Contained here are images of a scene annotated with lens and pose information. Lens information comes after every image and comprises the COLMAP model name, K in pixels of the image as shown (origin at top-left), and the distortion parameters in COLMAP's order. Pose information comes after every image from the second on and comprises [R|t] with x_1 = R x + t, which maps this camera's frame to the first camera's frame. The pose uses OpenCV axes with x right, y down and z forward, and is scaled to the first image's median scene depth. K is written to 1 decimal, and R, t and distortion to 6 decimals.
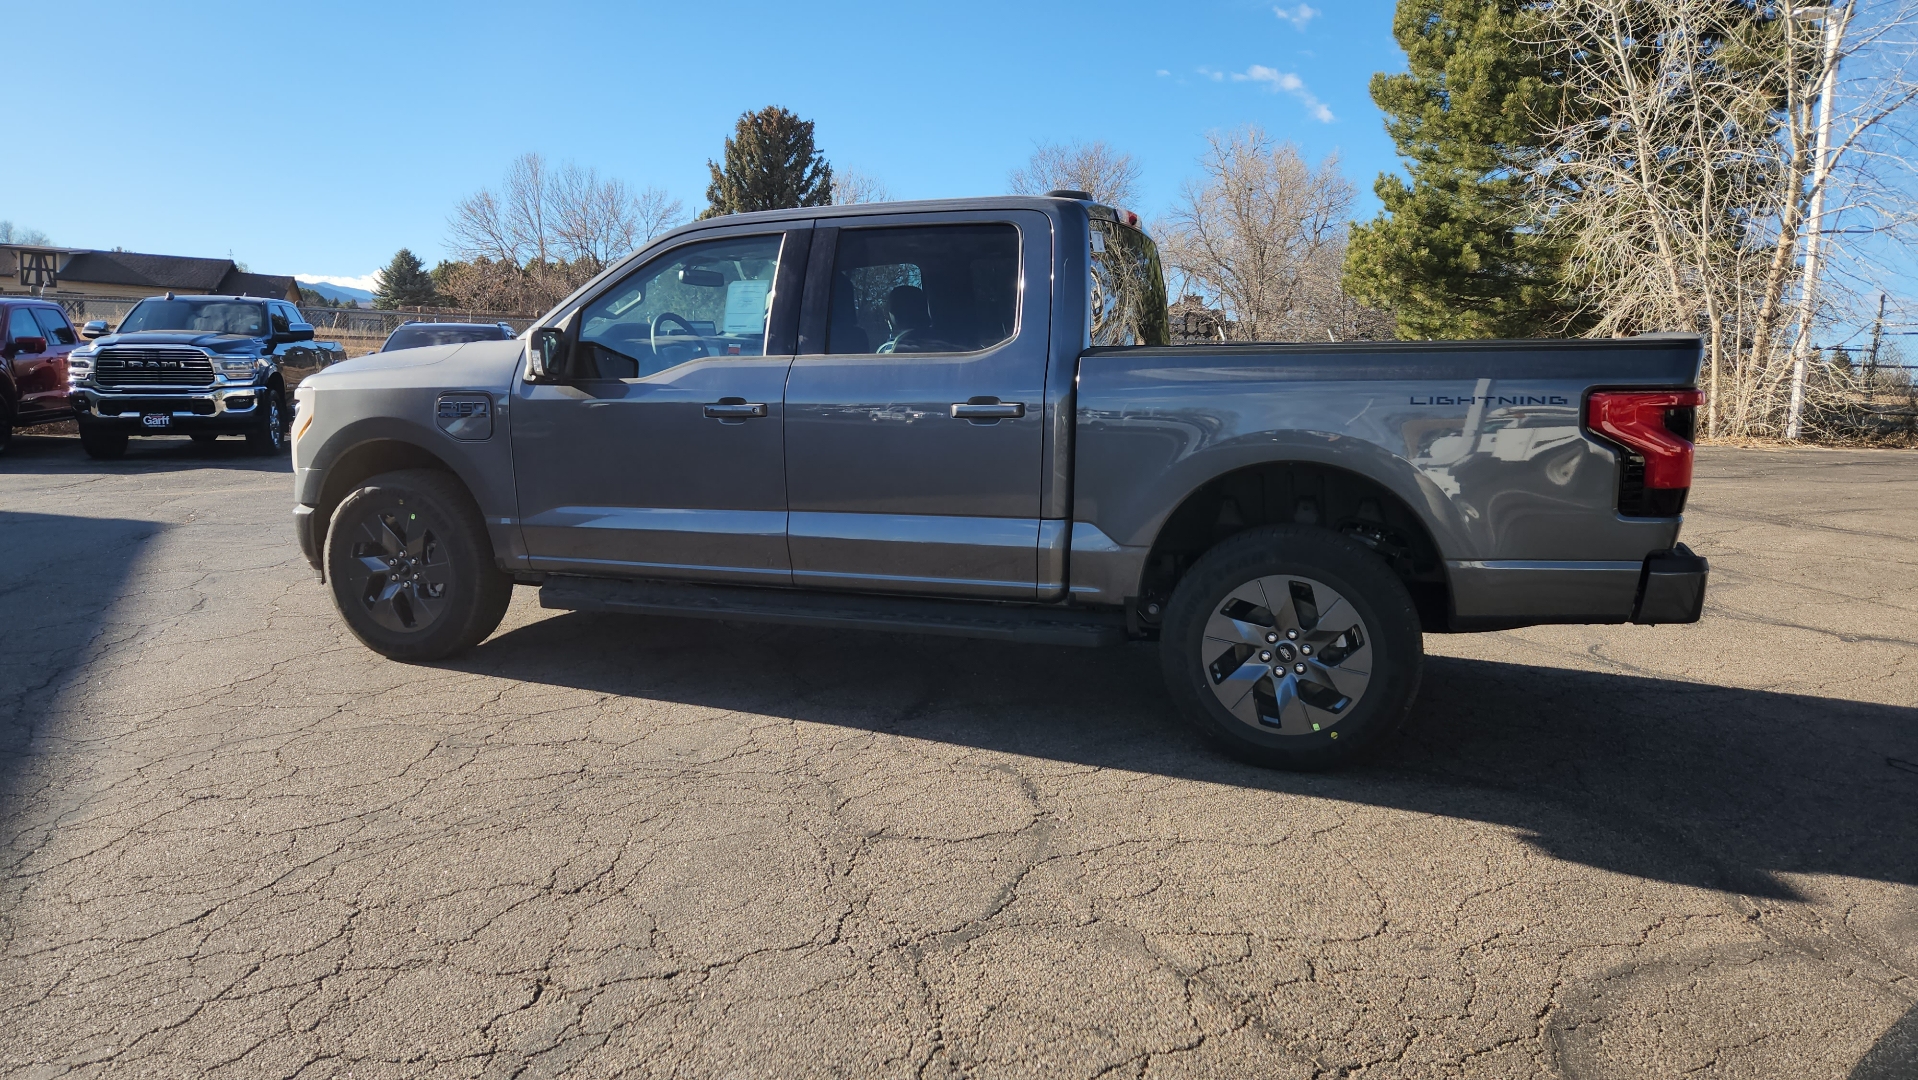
lens RADIAL K [[1289.7, 0, 945.5], [0, 1289.7, 552.3], [0, 0, 1]] dist [0.074548, -0.060730]
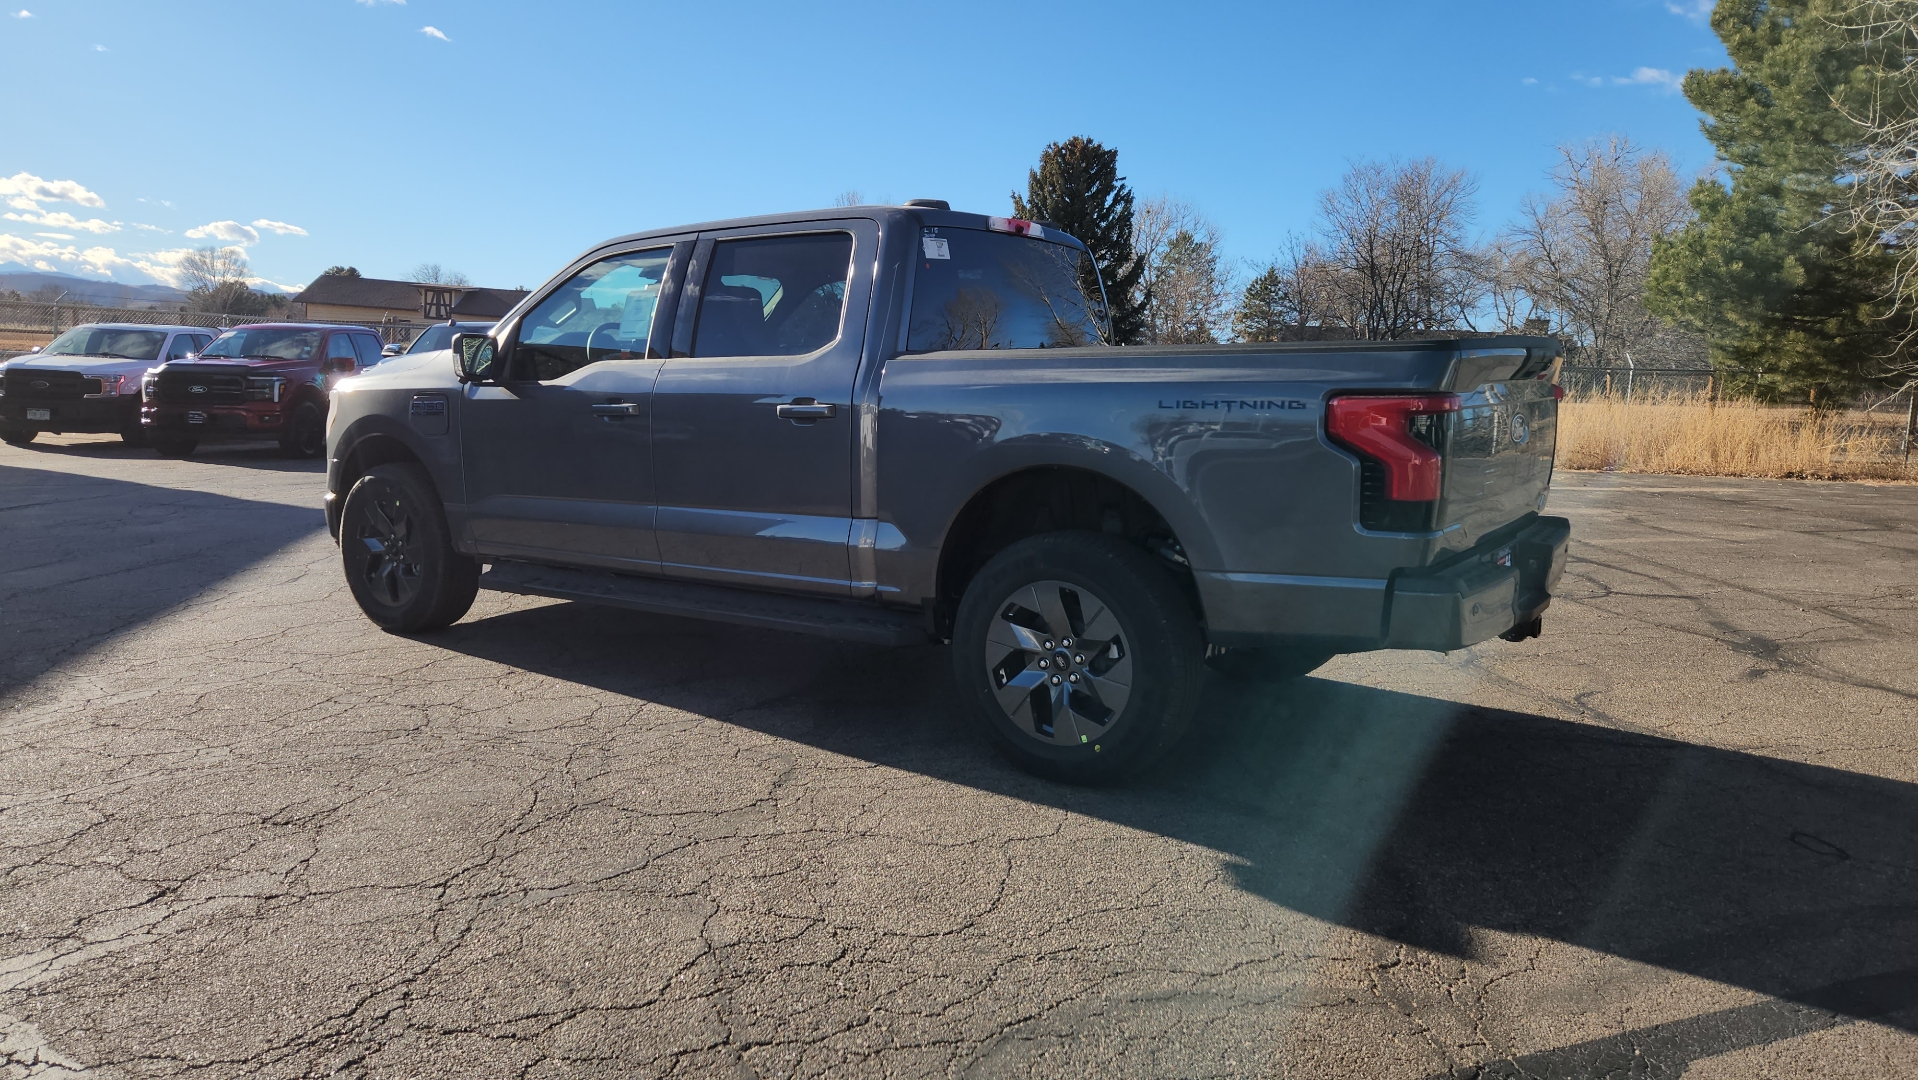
lens RADIAL K [[1291.4, 0, 930.1], [0, 1291.4, 553.8], [0, 0, 1]] dist [0.077004, -0.063353]
pose [[0.968247, 0.040352, -0.246718, 0.072216], [-0.045344, 0.998865, -0.014583, 0.002704], [0.245849, 0.025307, 0.968978, 0.004943]]
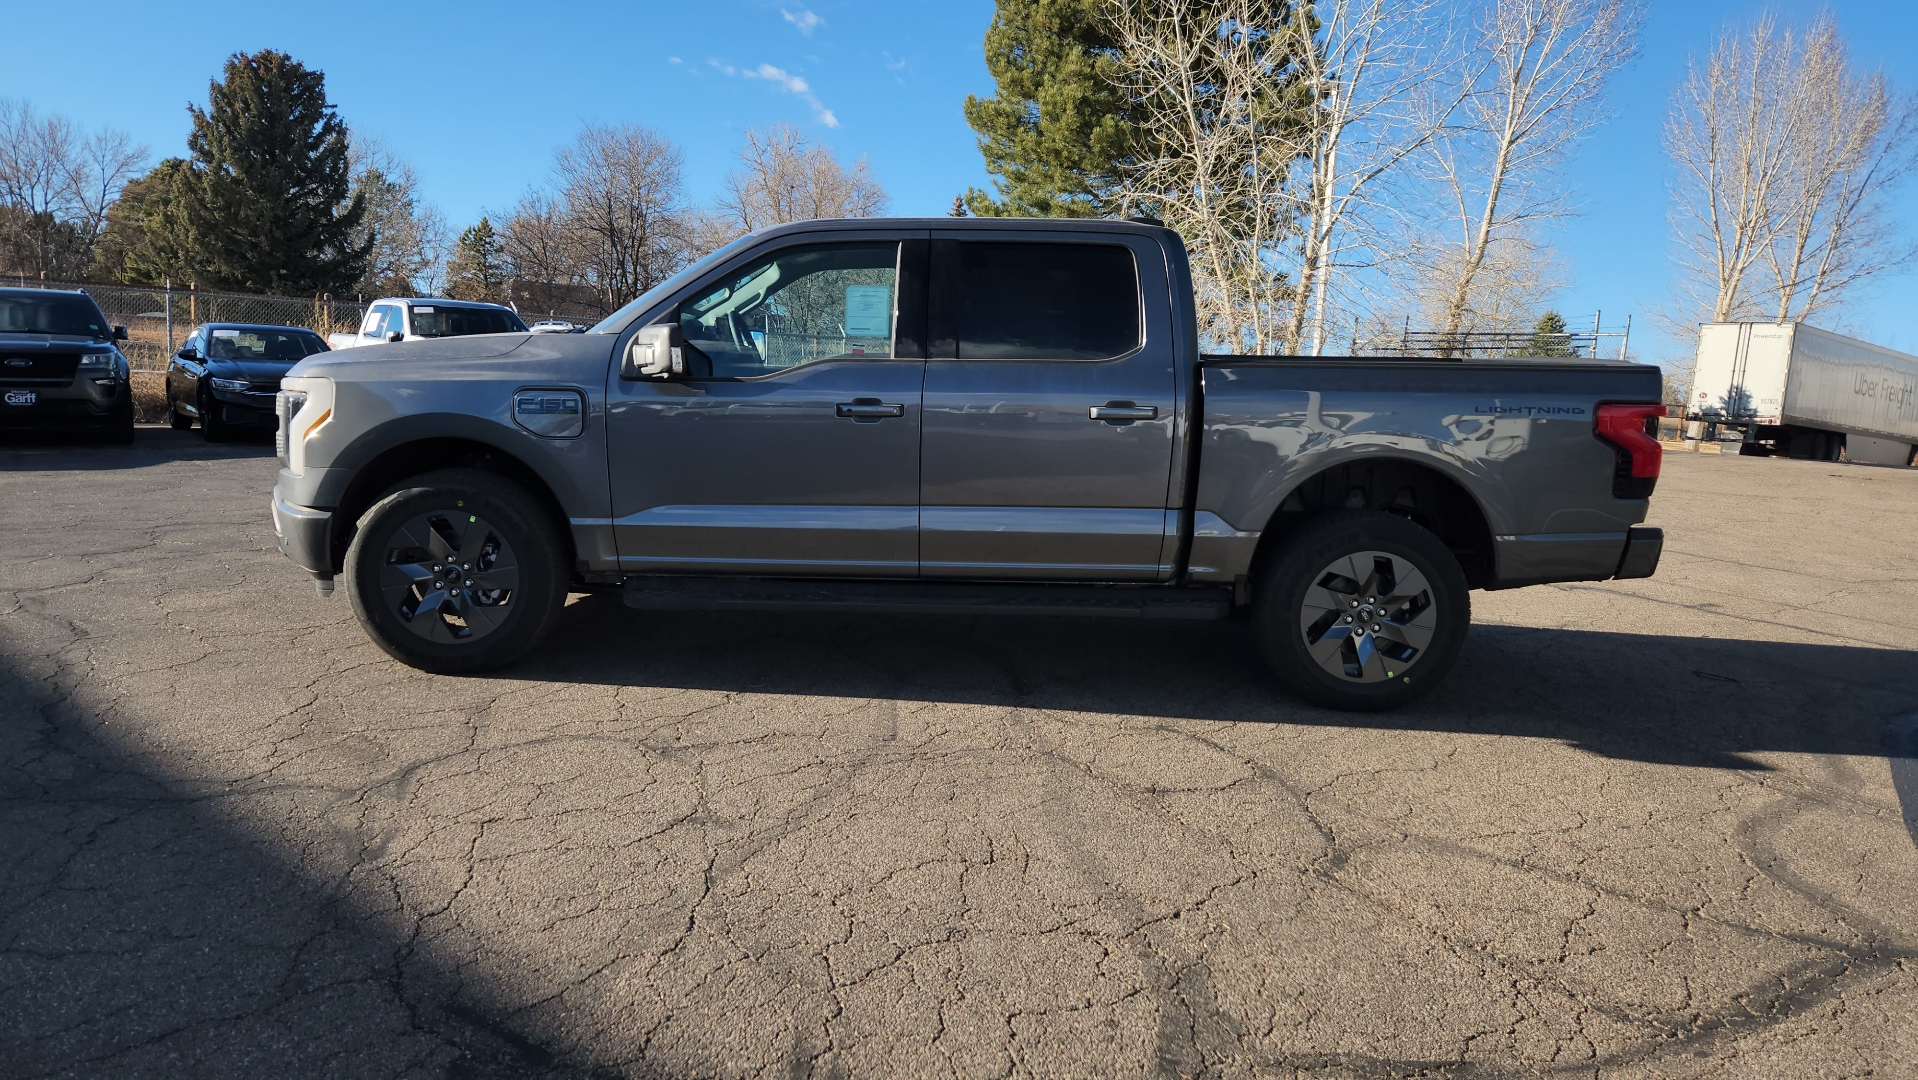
lens RADIAL K [[1261.4, 0, 953.4], [0, 1261.4, 566.3], [0, 0, 1]] dist [0.073833, -0.045245]
pose [[0.933360, -0.035173, 0.357214, -0.093080], [0.027271, 0.999260, 0.027138, -0.002029], [-0.357904, -0.015588, 0.933628, 0.004943]]
